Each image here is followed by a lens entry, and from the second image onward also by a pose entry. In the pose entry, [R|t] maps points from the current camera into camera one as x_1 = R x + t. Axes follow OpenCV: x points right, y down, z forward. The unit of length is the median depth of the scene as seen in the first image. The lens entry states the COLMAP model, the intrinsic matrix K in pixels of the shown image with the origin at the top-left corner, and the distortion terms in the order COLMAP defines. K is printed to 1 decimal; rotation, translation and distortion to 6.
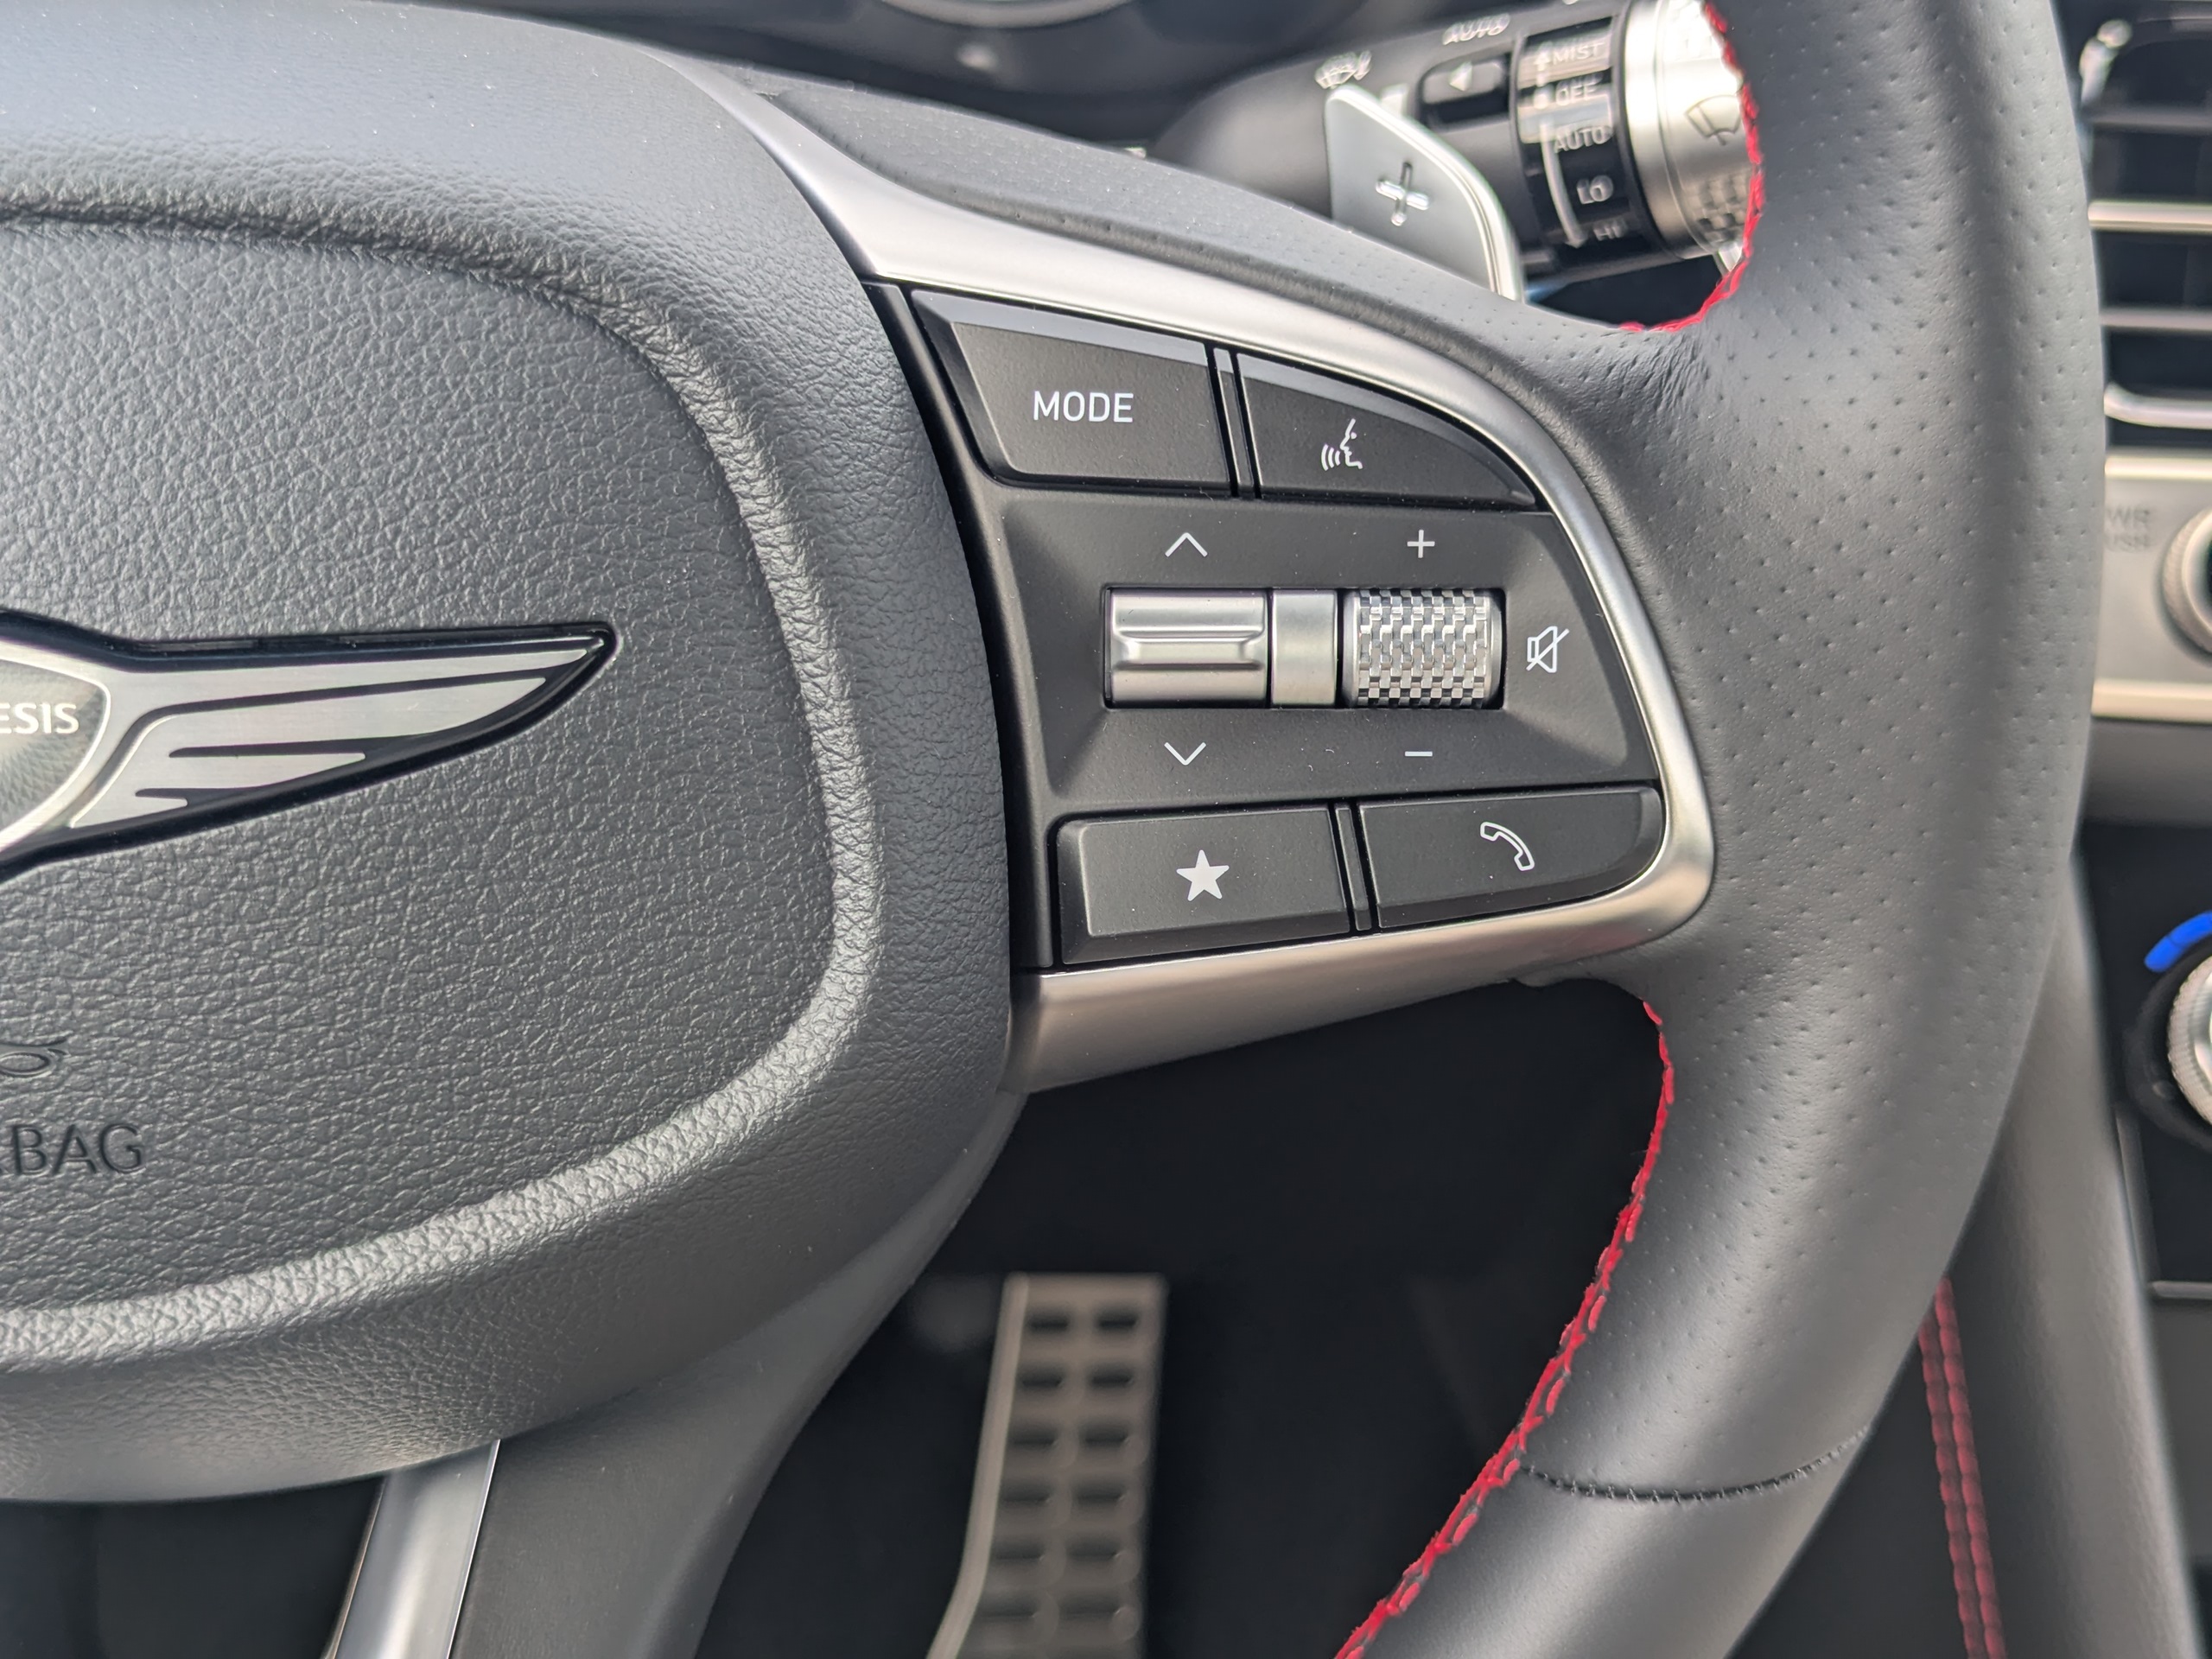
lens RADIAL K [[3214.3, 0, 1110.7], [0, 3214.3, 847.3], [0, 0, 1]] dist [0.119061, 0.000000]
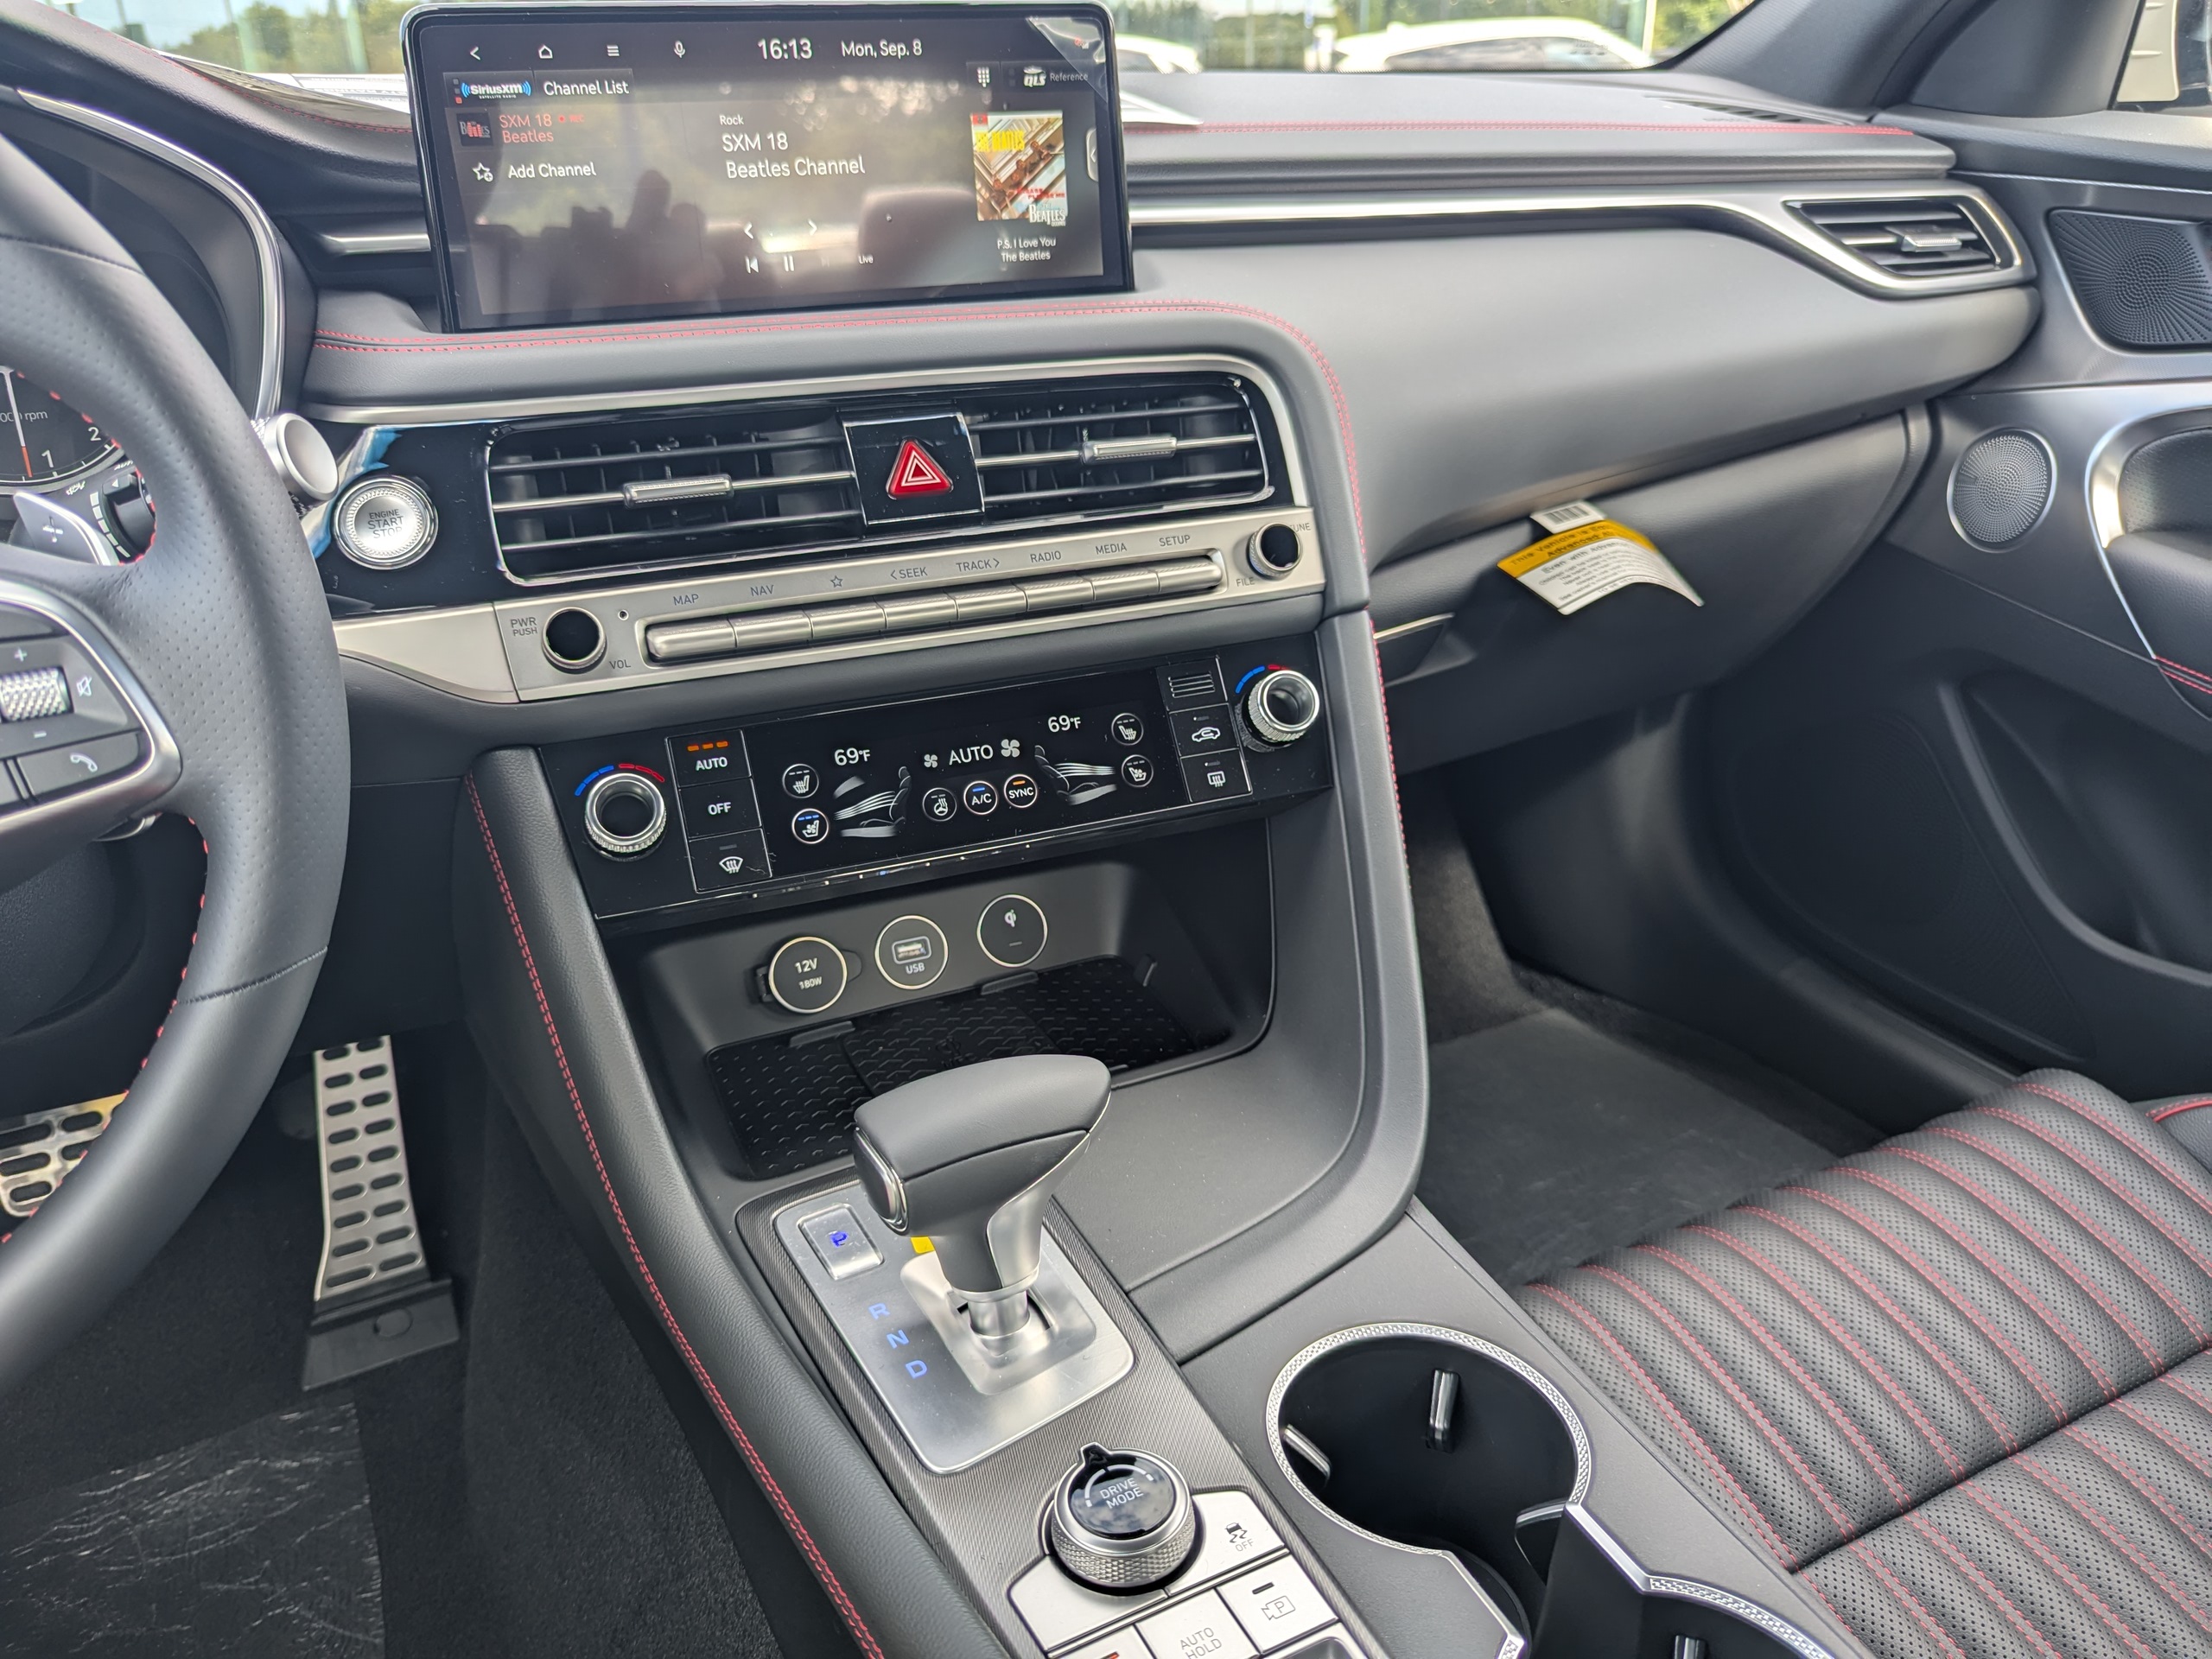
lens RADIAL K [[1589.2, 0, 1094.6], [0, 1589.2, 845.3], [0, 0, 1]] dist [0.021972, -0.023778]
pose [[0.923779, -0.205365, 0.323199, 0.446847], [0.210378, 0.977420, 0.019755, 0.211253], [-0.319959, 0.049745, 0.946125, -0.481840]]
